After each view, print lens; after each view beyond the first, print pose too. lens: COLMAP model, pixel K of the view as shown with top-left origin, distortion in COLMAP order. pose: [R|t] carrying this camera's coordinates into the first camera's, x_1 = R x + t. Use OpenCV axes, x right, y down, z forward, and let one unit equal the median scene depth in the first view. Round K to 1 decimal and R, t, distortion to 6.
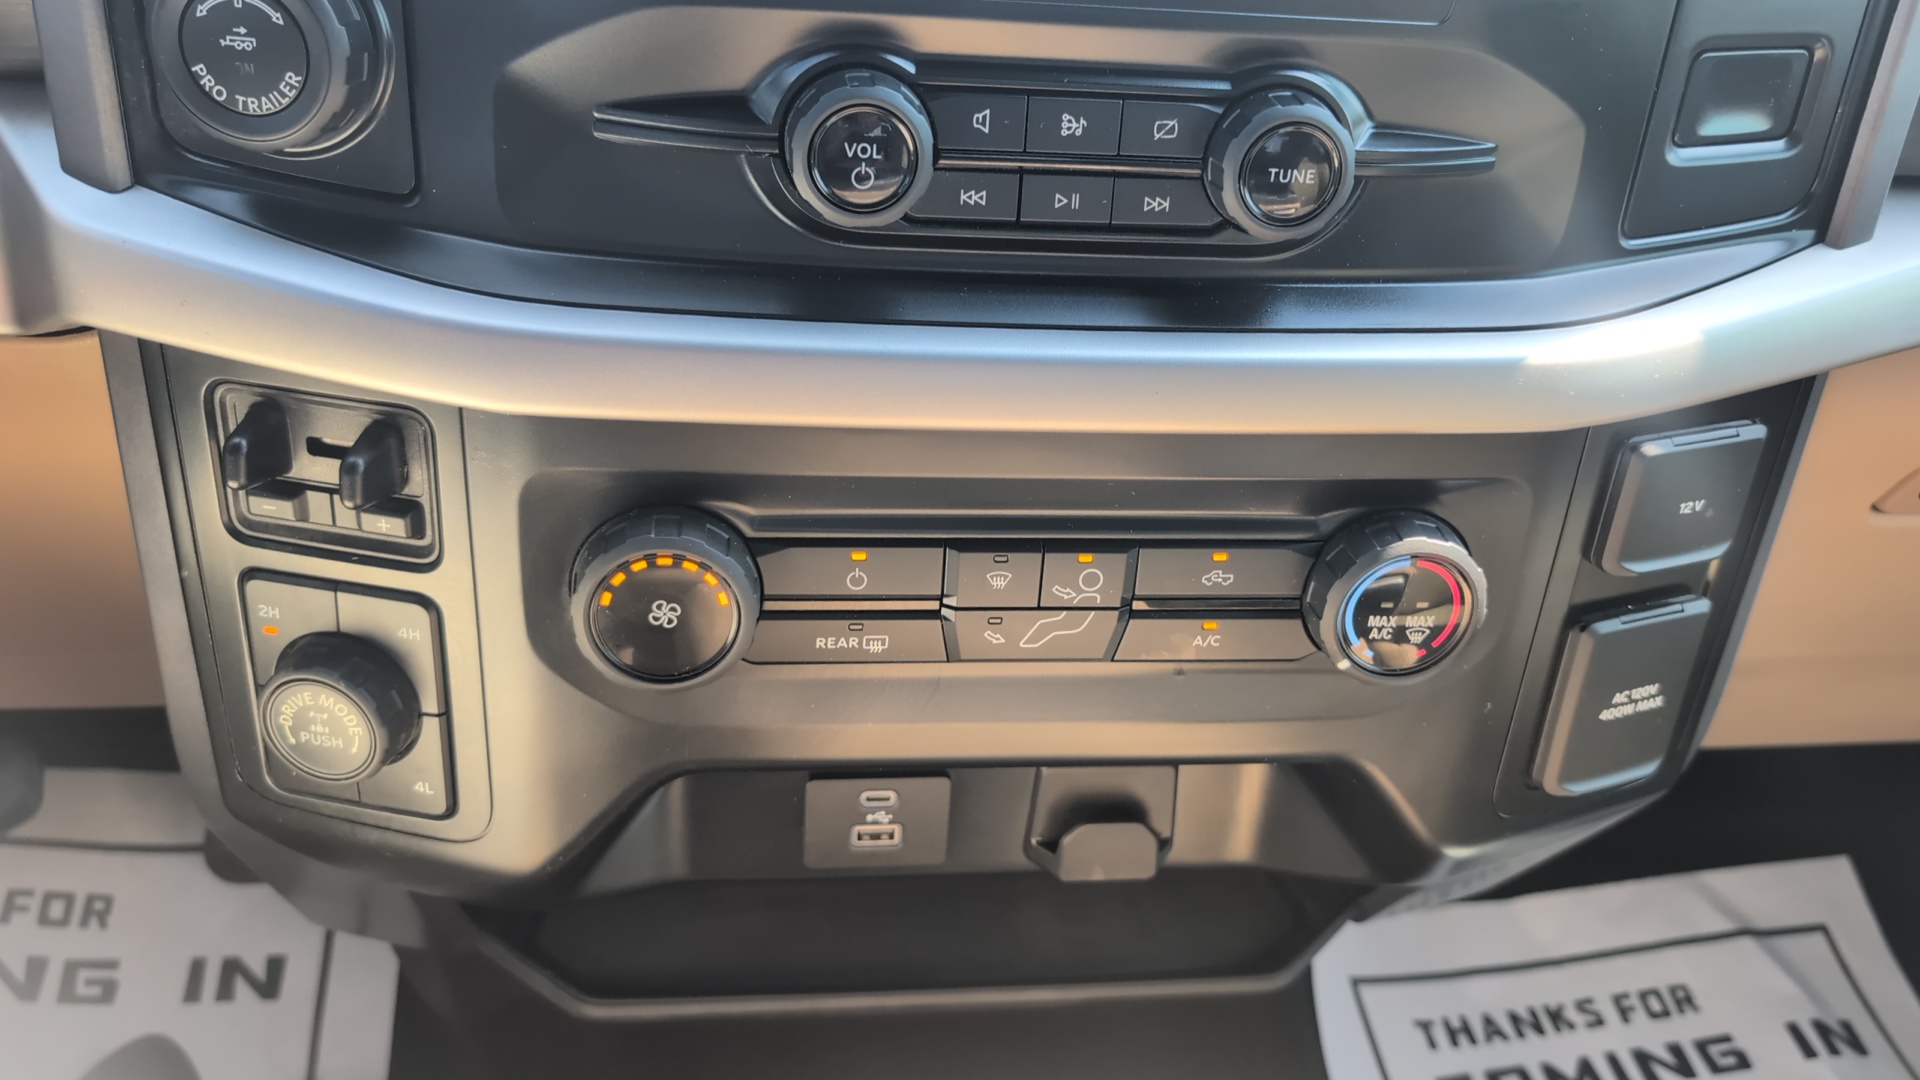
lens RADIAL K [[1489.4, 0, 958.0], [0, 1489.4, 538.3], [0, 0, 1]] dist [-0.010719, 0.005511]
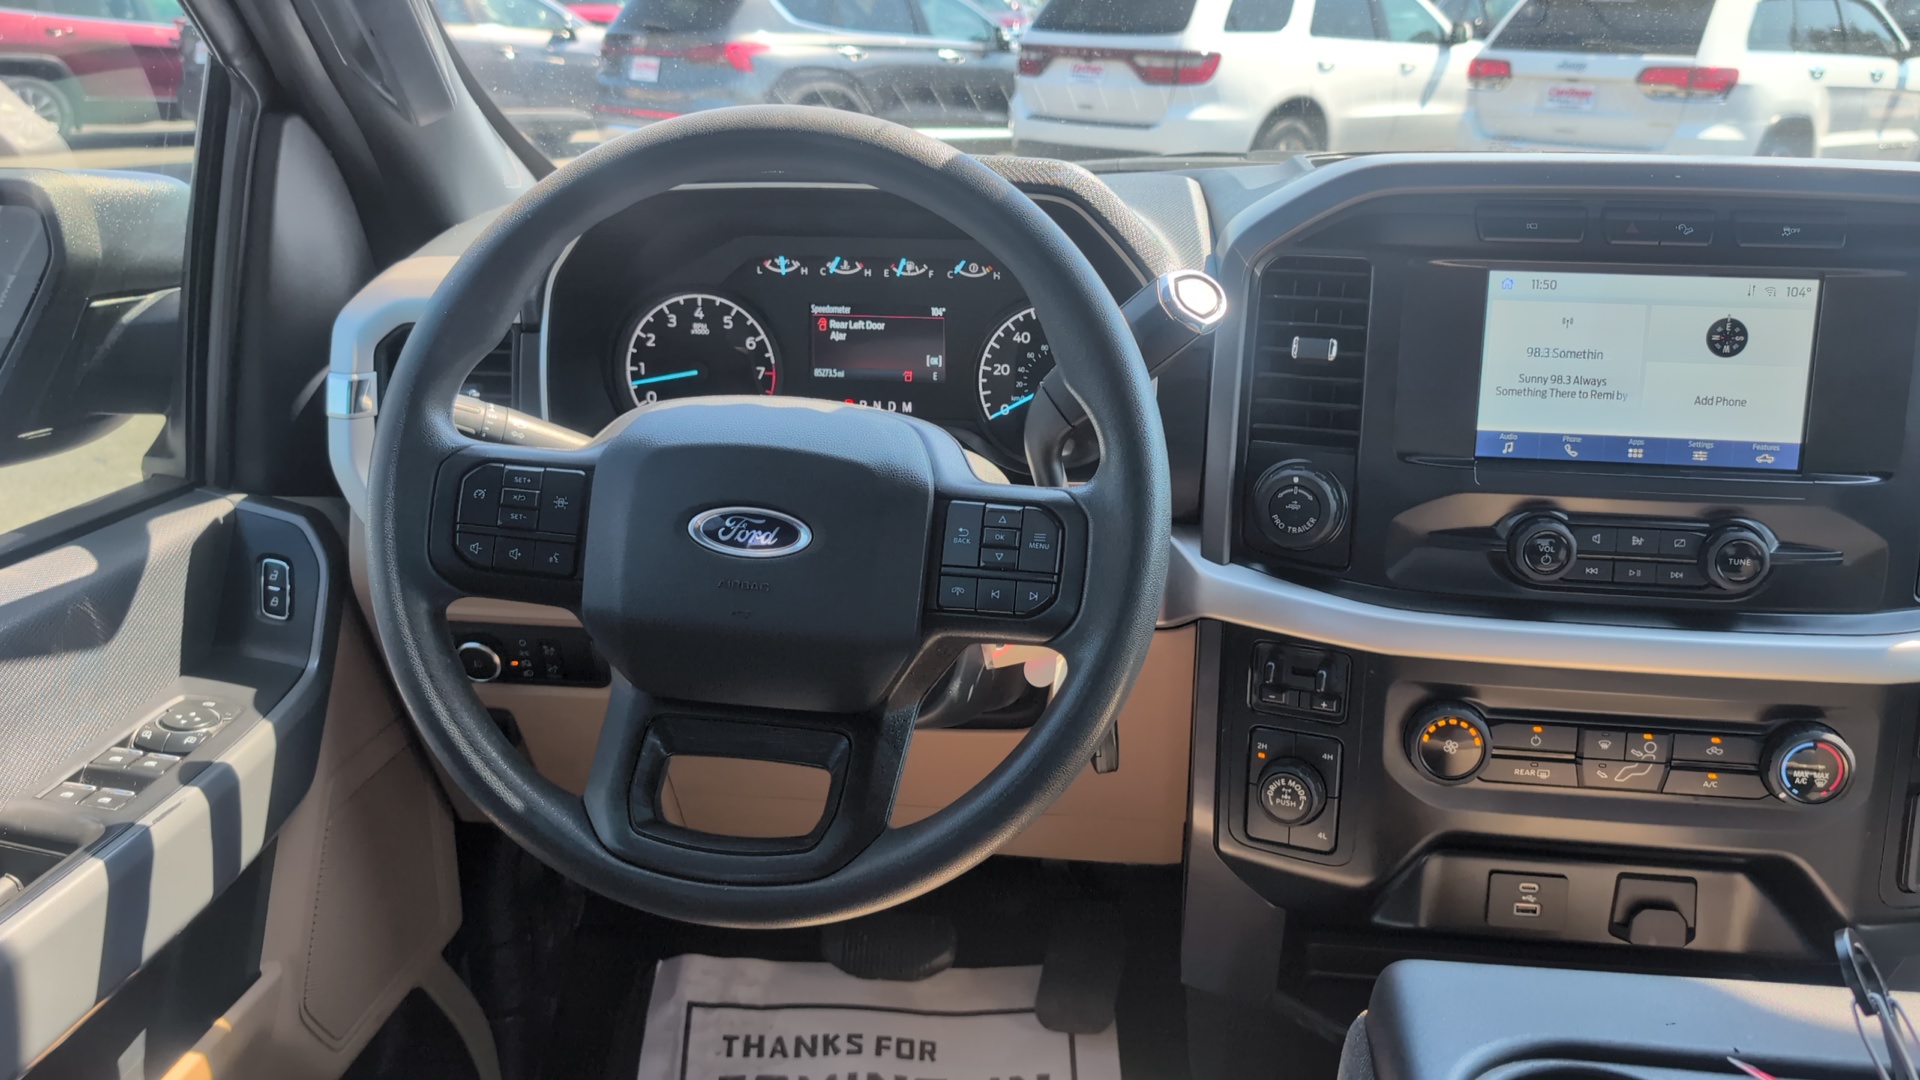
lens RADIAL K [[1618.9, 0, 949.1], [0, 1618.9, 549.0], [0, 0, 1]] dist [-0.006881, -0.058986]
pose [[0.964629, 0.004206, -0.263577, -0.221090], [-0.084740, 0.951750, -0.294943, 0.426076], [0.249619, 0.306846, 0.918442, -1.183266]]
